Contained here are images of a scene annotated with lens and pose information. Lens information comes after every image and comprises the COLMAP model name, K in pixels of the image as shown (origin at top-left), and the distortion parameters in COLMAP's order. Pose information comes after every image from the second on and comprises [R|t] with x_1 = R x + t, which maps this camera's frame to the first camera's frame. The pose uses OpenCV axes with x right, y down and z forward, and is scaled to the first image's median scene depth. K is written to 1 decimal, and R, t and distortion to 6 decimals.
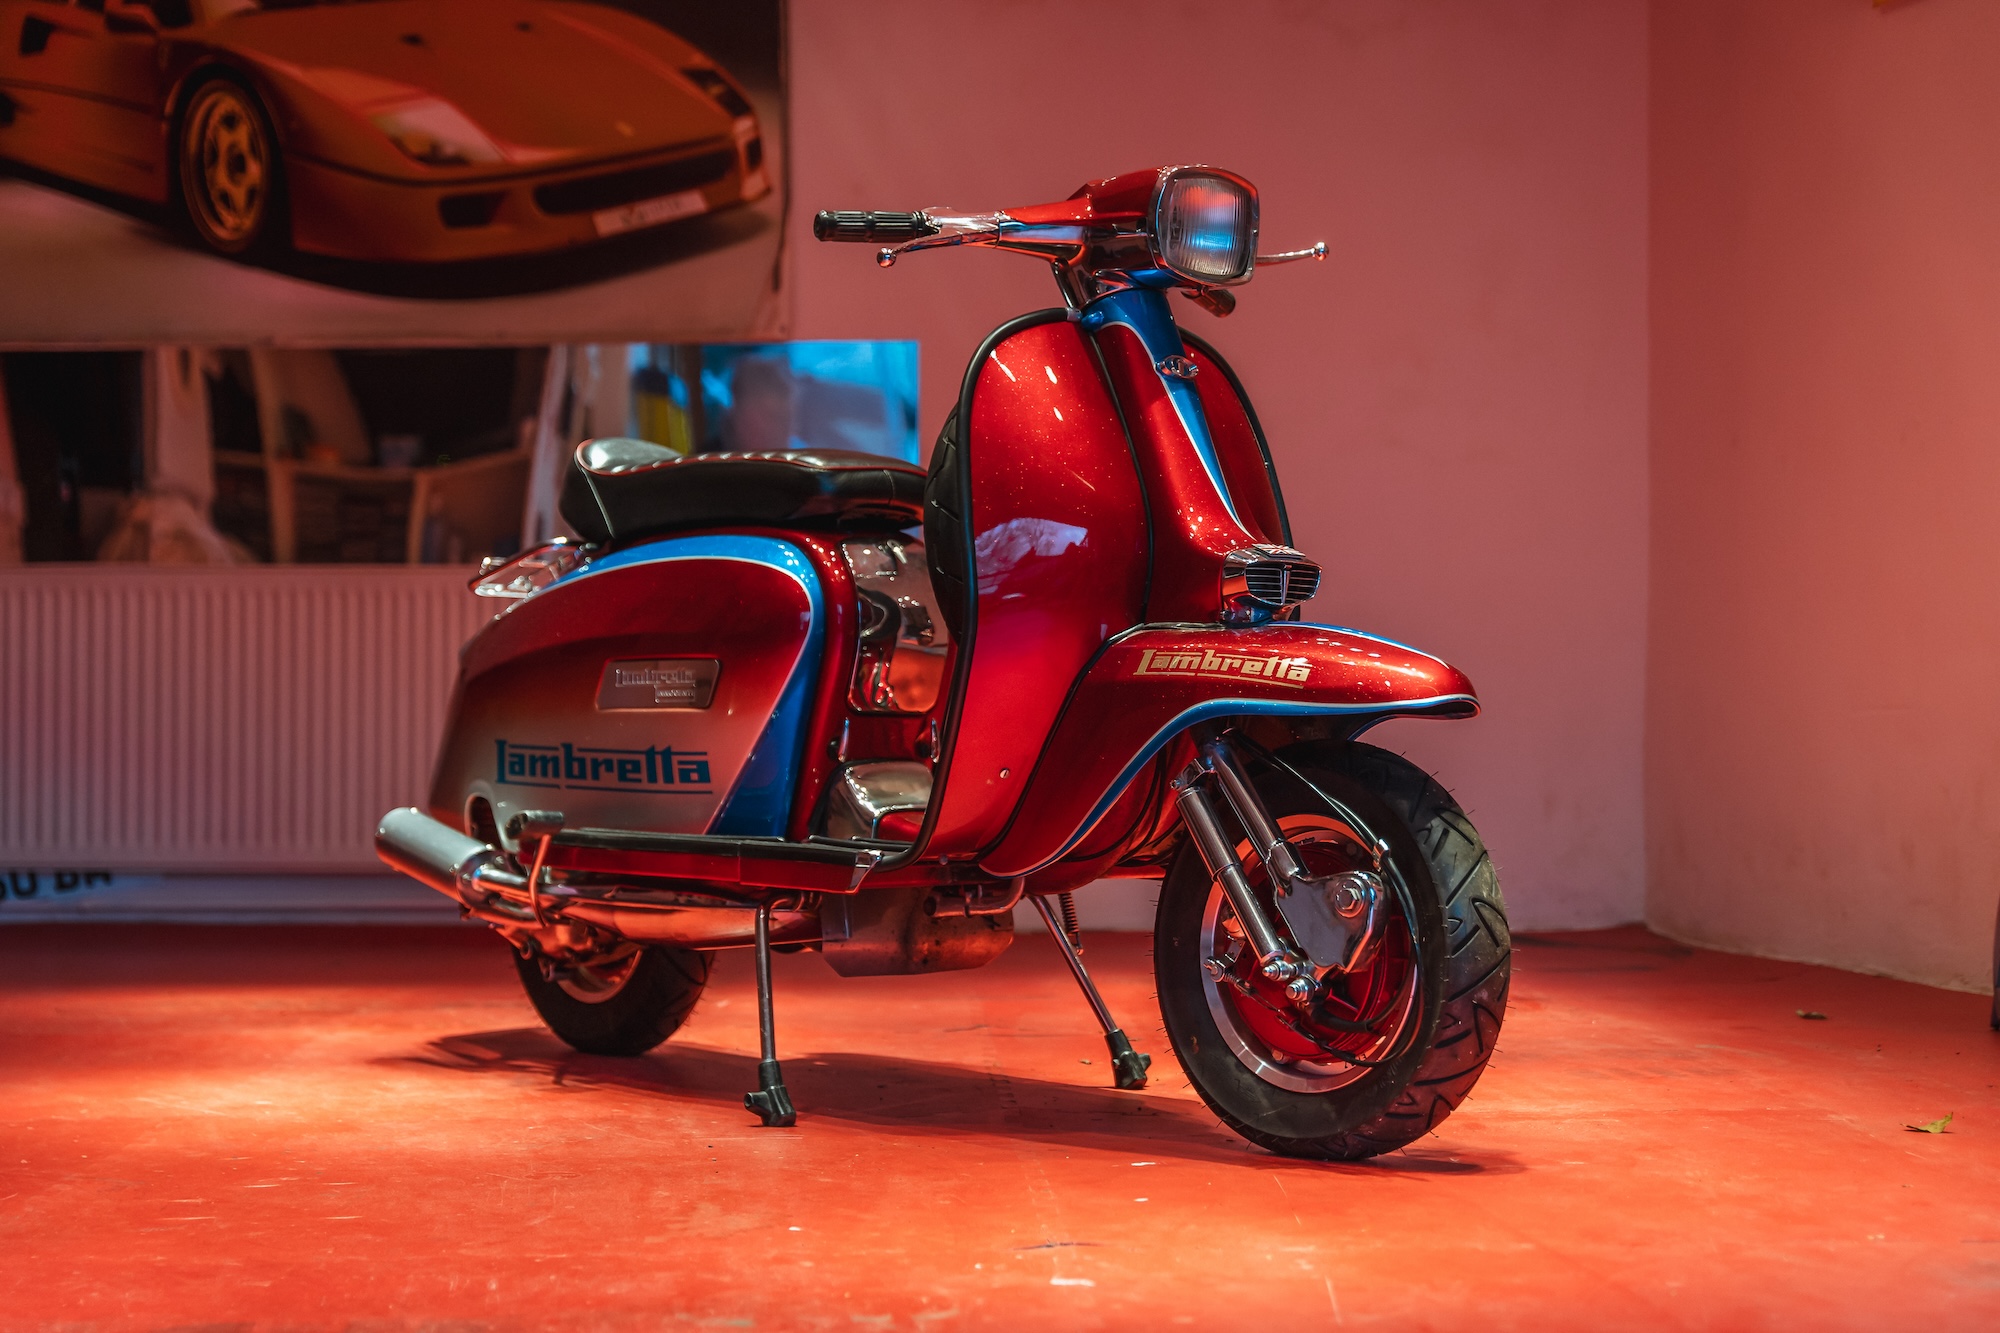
lens RADIAL K [[2938.1, 0, 1029.1], [0, 2938.1, 730.4], [0, 0, 1]] dist [0.002629, 0.000000]
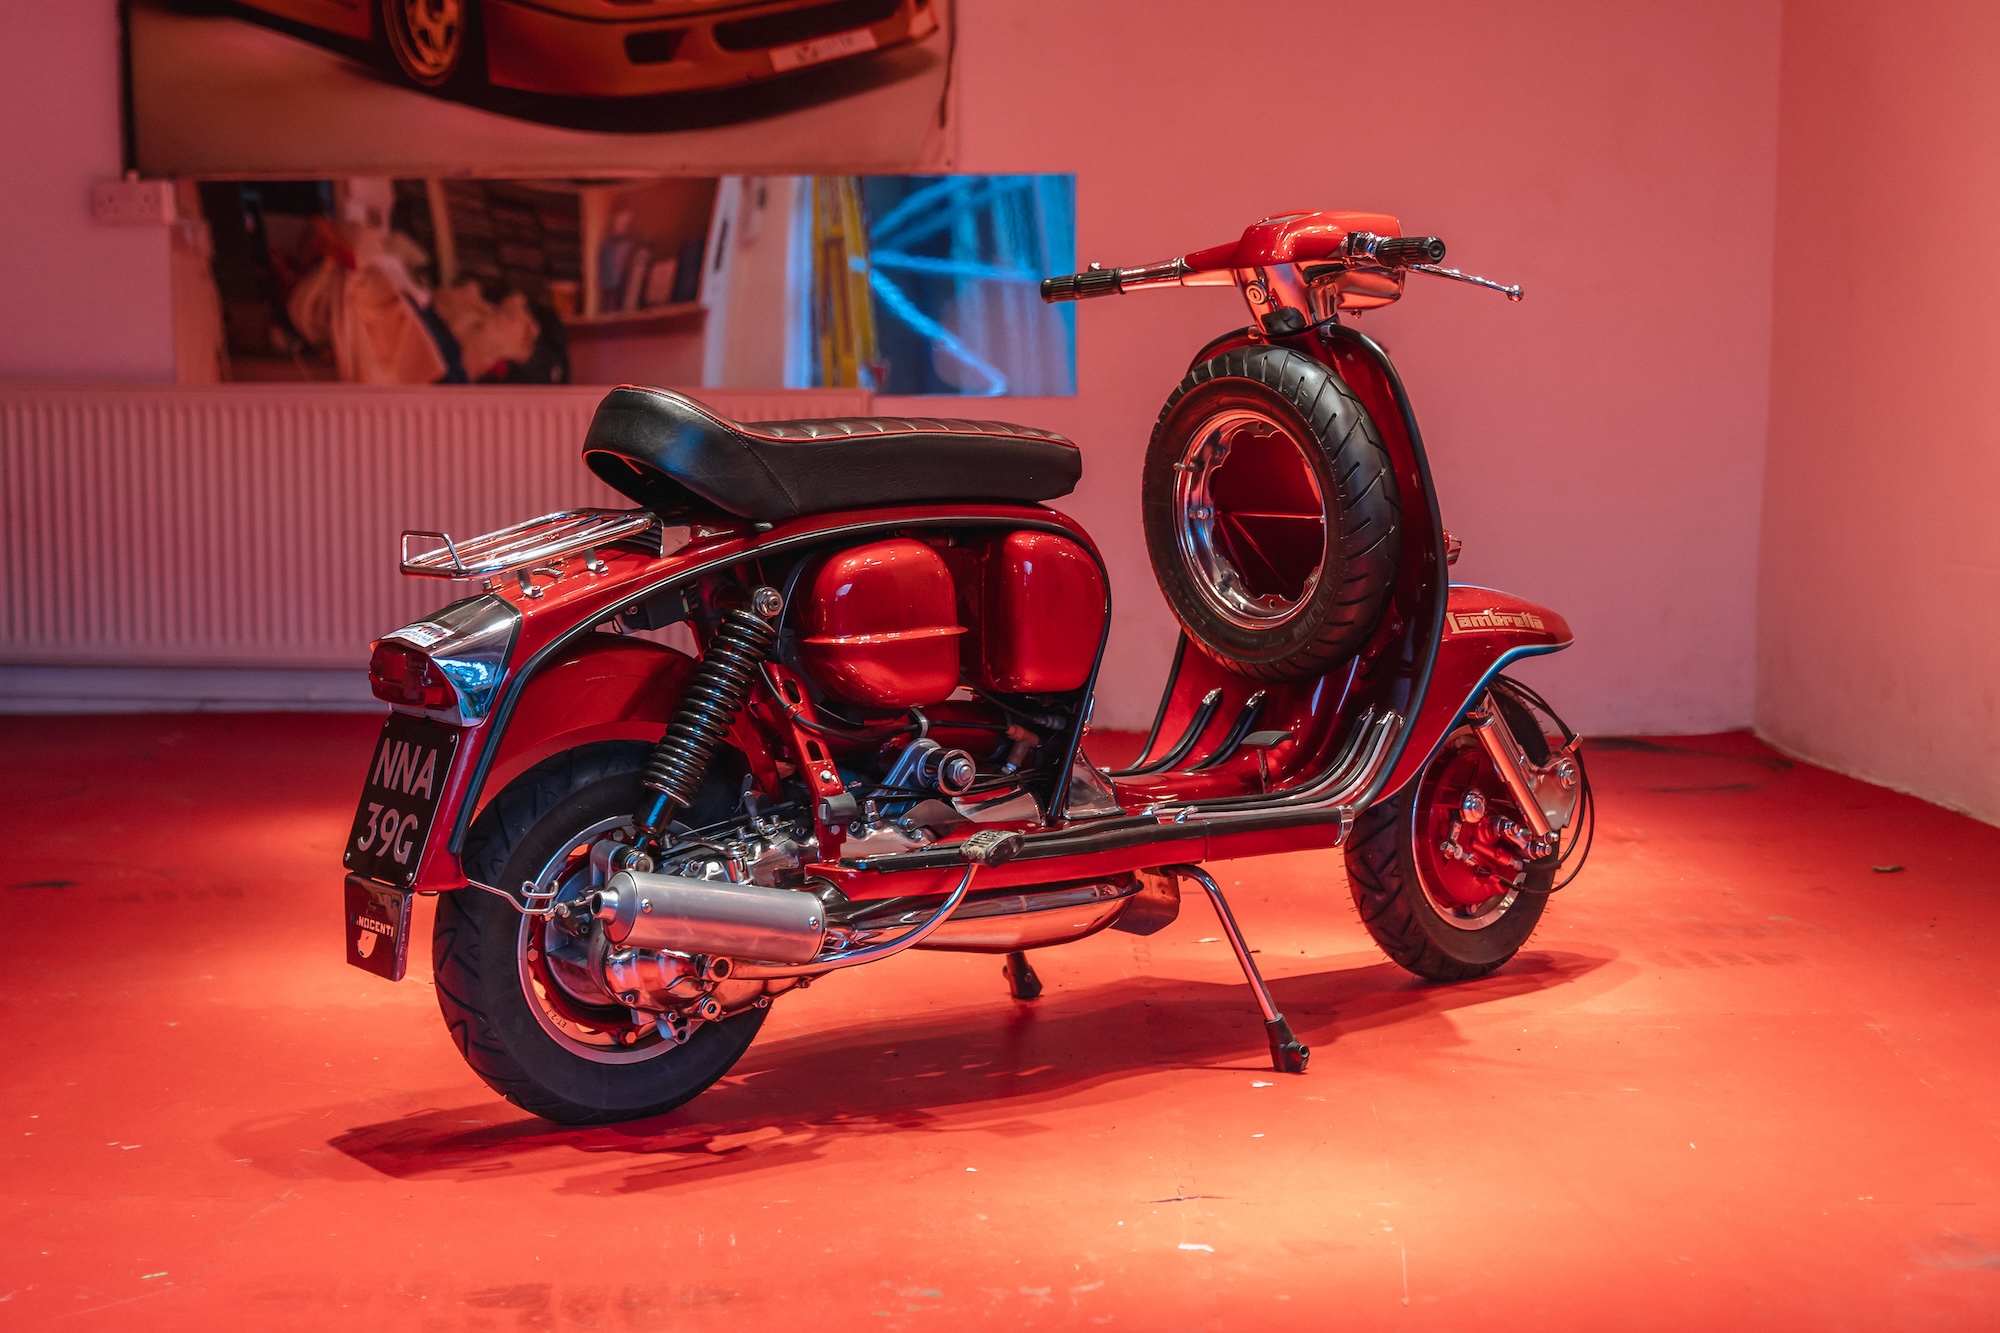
lens RADIAL K [[2964.0, 0, 1033.3], [0, 2964.0, 708.6], [0, 0, 1]] dist [0.024992, 0.000000]
pose [[0.998669, 0.009668, -0.050659, 0.002746], [-0.003516, 0.992750, 0.120146, -0.069818], [0.051453, -0.119808, 0.991463, -0.082262]]
